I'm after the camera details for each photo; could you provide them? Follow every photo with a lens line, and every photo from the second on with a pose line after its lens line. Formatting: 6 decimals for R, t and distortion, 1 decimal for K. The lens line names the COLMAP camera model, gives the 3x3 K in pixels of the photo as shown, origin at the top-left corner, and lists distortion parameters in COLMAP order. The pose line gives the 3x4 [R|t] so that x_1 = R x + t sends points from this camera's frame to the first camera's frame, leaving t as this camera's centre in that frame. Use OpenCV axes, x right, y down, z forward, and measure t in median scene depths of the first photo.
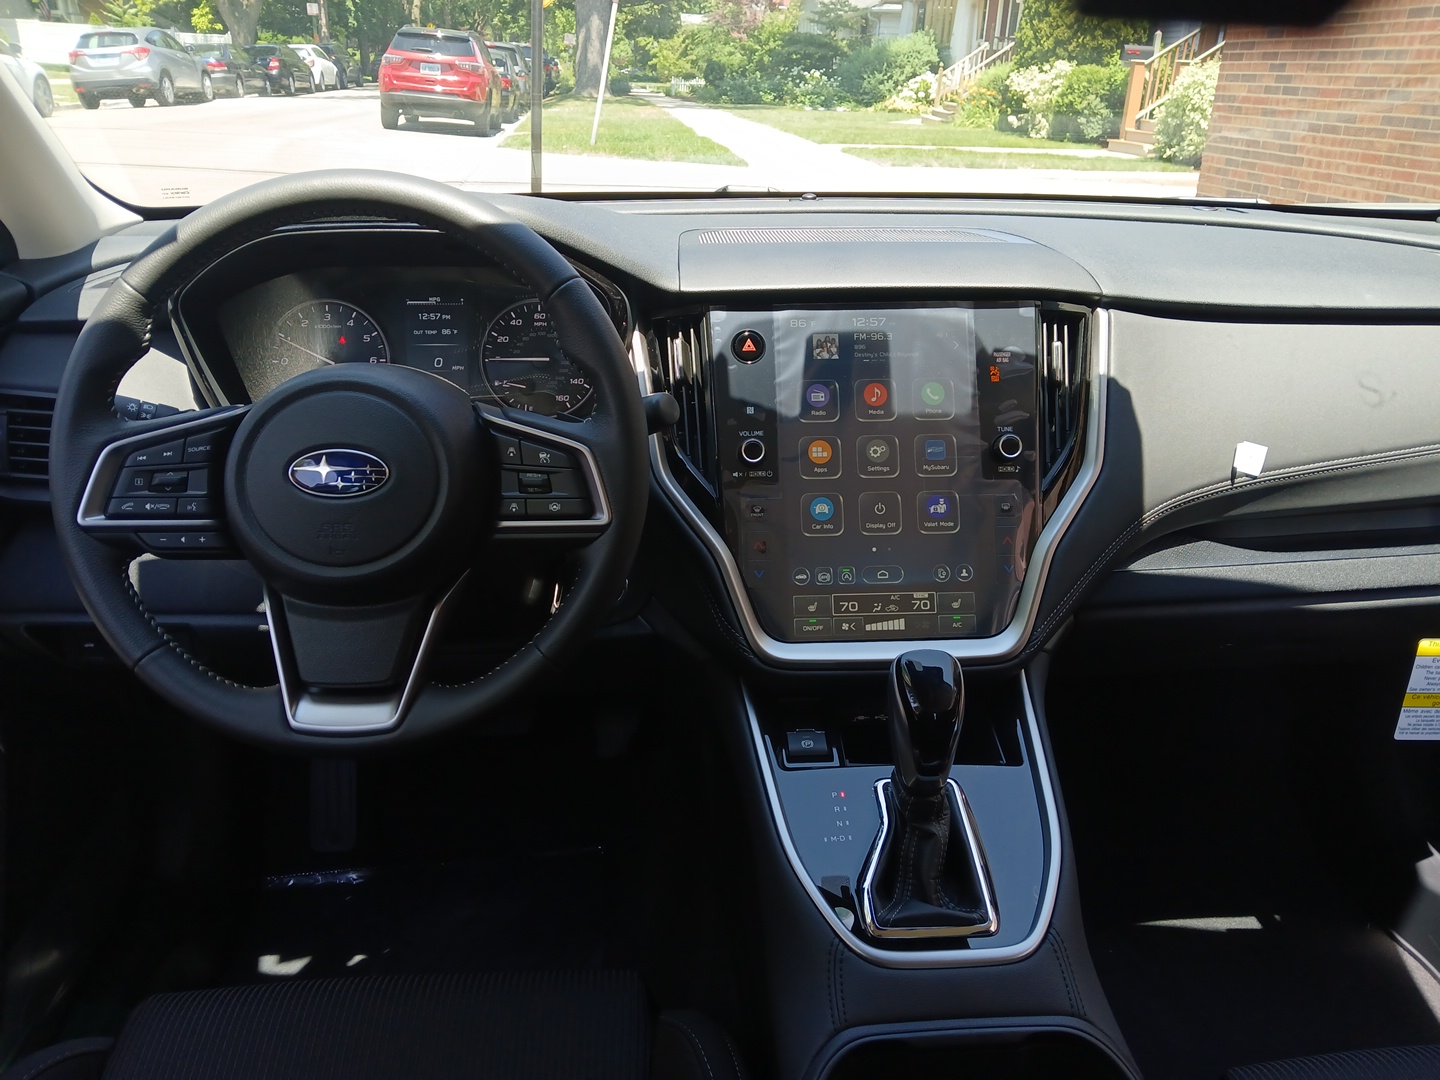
lens RADIAL K [[1115.4, 0, 720.0], [0, 1115.4, 540.0], [0, 0, 1]] dist [0.065716, -0.125195]
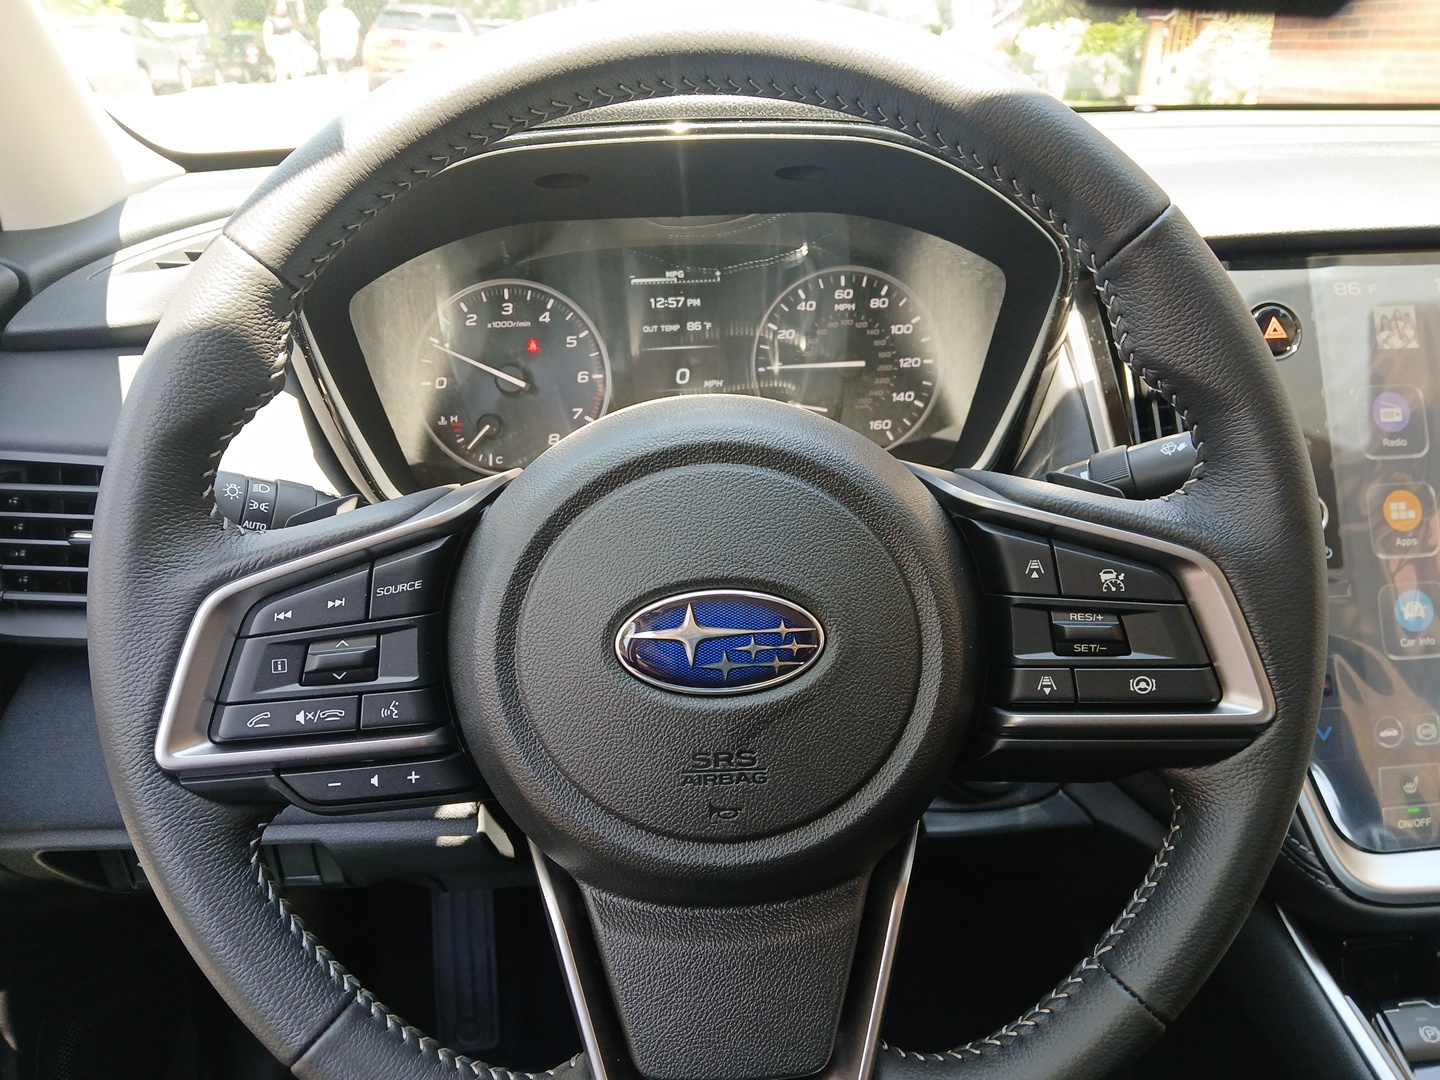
lens RADIAL K [[1115.4, 0, 720.0], [0, 1115.4, 540.0], [0, 0, 1]] dist [0.065716, -0.125195]
pose [[0.999336, -0.036001, 0.005610, -0.260719], [0.035901, 0.999212, 0.016897, -0.084113], [-0.006214, -0.016684, 0.999842, 0.412401]]
